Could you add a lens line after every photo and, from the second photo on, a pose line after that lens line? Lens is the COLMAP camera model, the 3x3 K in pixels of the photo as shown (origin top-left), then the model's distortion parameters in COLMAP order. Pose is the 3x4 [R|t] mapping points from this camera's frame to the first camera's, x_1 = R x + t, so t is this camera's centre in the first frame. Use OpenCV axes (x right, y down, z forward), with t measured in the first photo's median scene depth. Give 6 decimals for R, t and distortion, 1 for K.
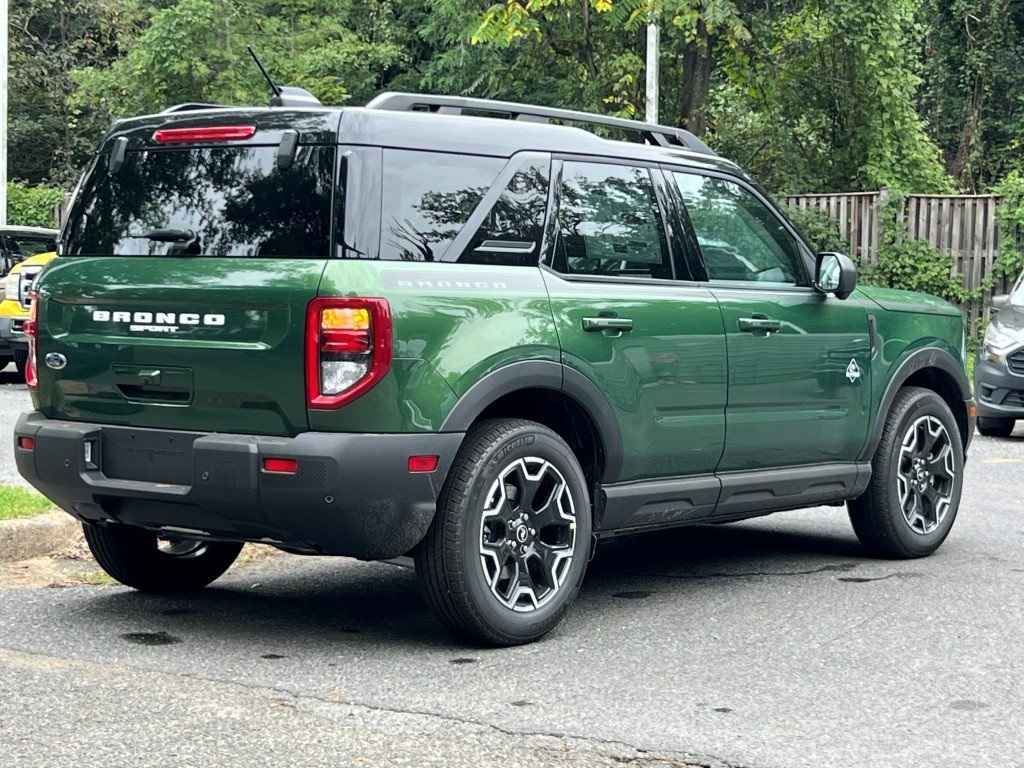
lens RADIAL K [[2044.7, 0, 513.2], [0, 2044.7, 397.6], [0, 0, 1]] dist [0.259747, 0.000234]
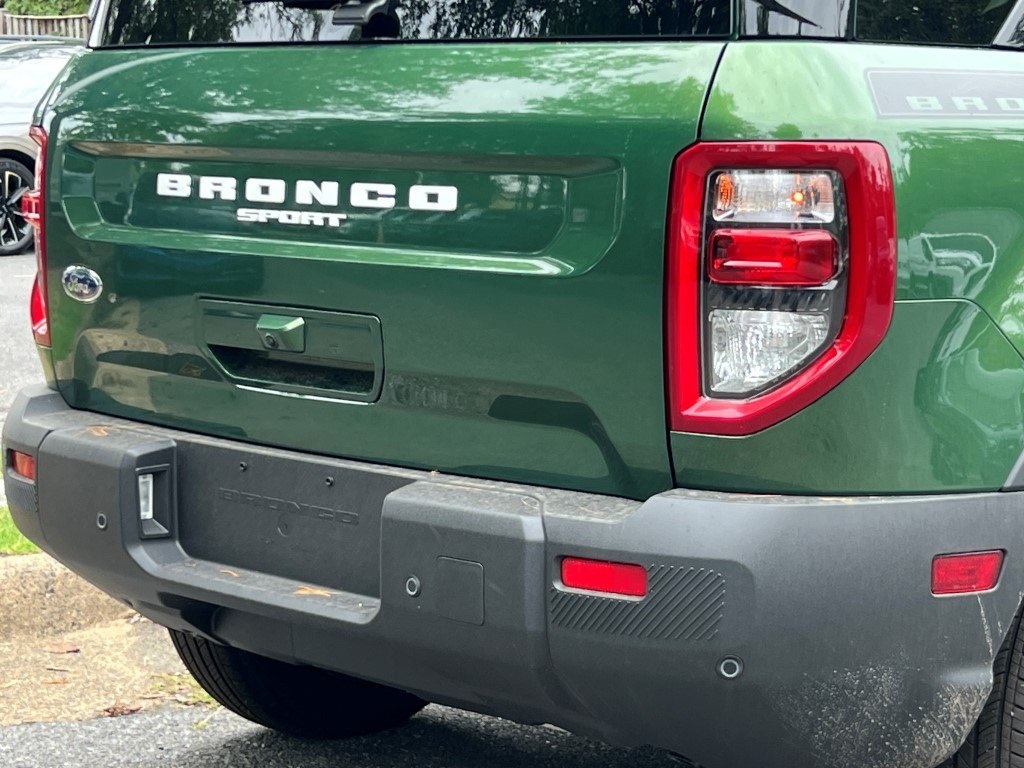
lens RADIAL K [[2299.2, 0, 512.0], [0, 2299.2, 384.0], [0, 0, 1]] dist [0.530616, -6.068713]
pose [[0.995189, 0.005968, -0.097794, -0.083734], [0.000230, 0.997998, 0.063251, -0.029661], [0.097975, -0.062969, 0.993195, 0.538941]]
